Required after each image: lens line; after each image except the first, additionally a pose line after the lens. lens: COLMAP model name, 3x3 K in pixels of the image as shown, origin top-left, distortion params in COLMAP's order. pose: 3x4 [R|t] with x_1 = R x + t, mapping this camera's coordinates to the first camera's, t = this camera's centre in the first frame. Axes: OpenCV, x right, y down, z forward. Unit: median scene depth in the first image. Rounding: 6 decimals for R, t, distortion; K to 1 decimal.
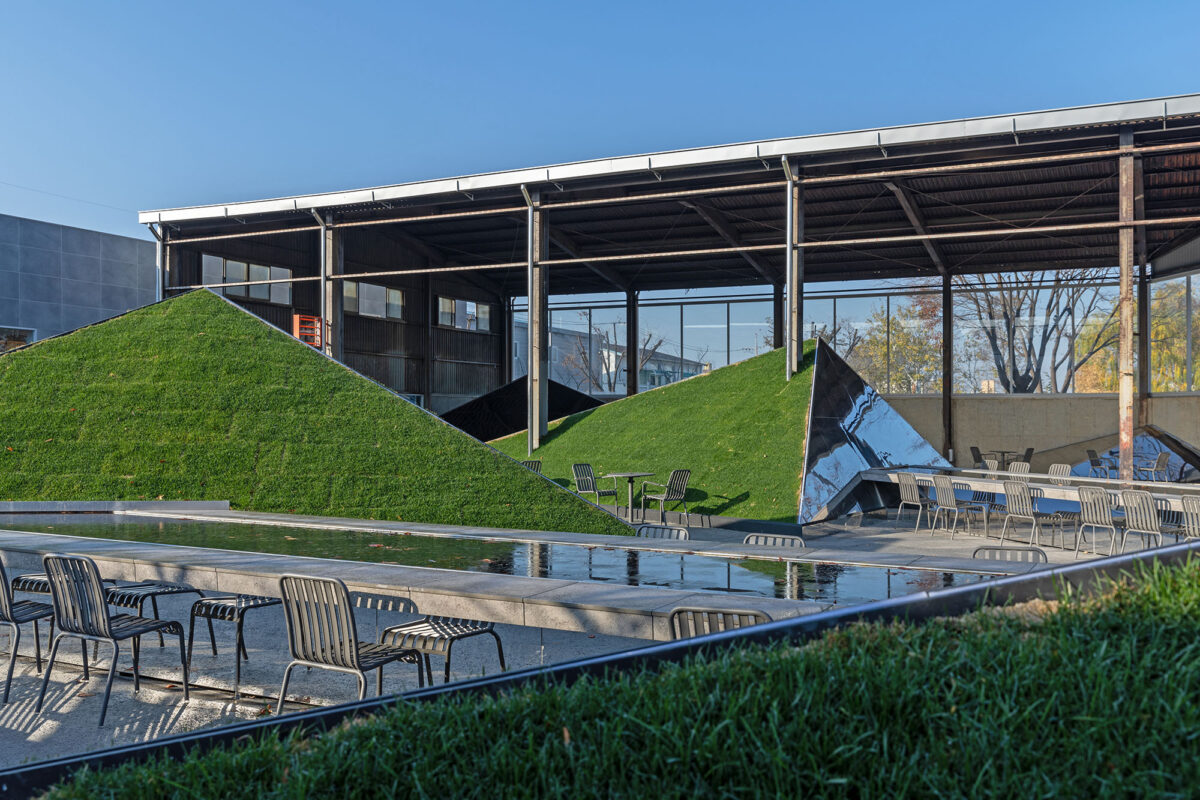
lens RADIAL K [[1131.6, 0, 600.2], [0, 1131.6, 407.5], [0, 0, 1]] dist [0.007911, 0.000000]
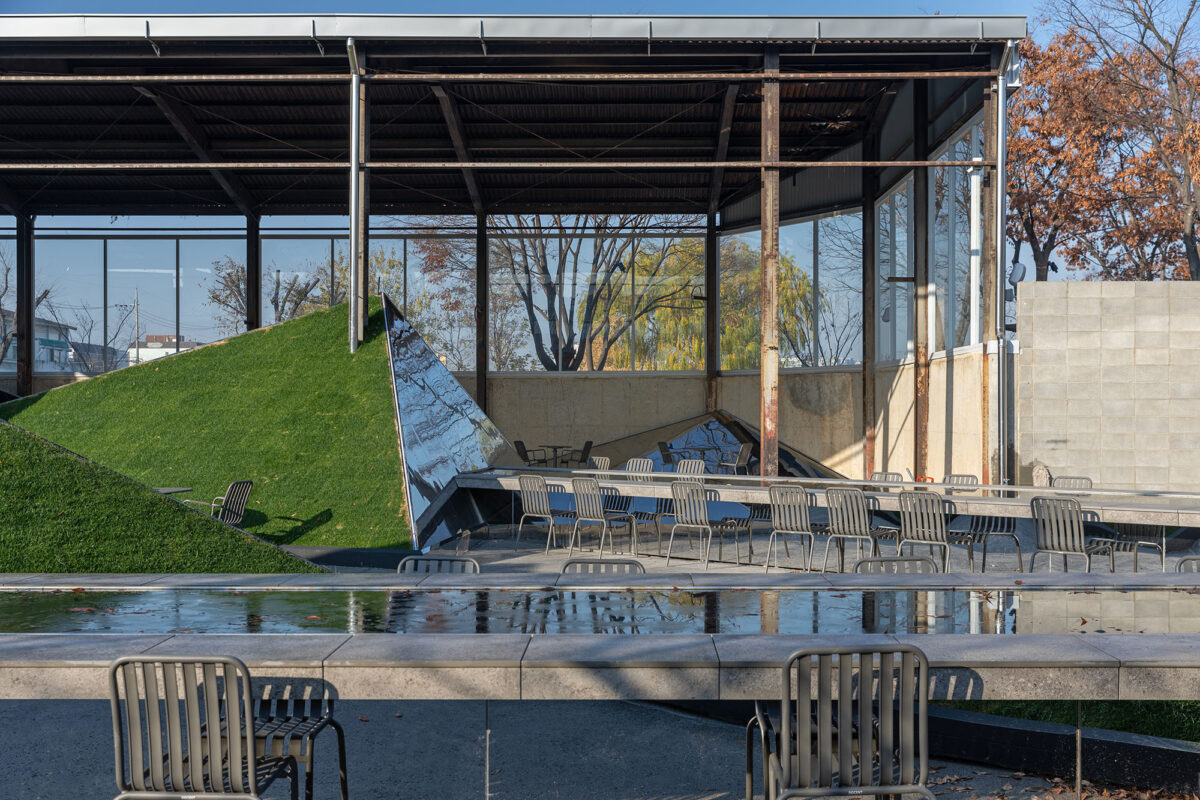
lens RADIAL K [[1591.2, 0, 600.0], [0, 1591.2, 394.0], [0, 0, 1]] dist [0.026247, 0.000000]
pose [[0.883440, -0.005844, 0.468508, -0.169103], [0.004956, 0.999983, 0.003130, -0.000039], [-0.468518, -0.000443, 0.883454, 0.035710]]
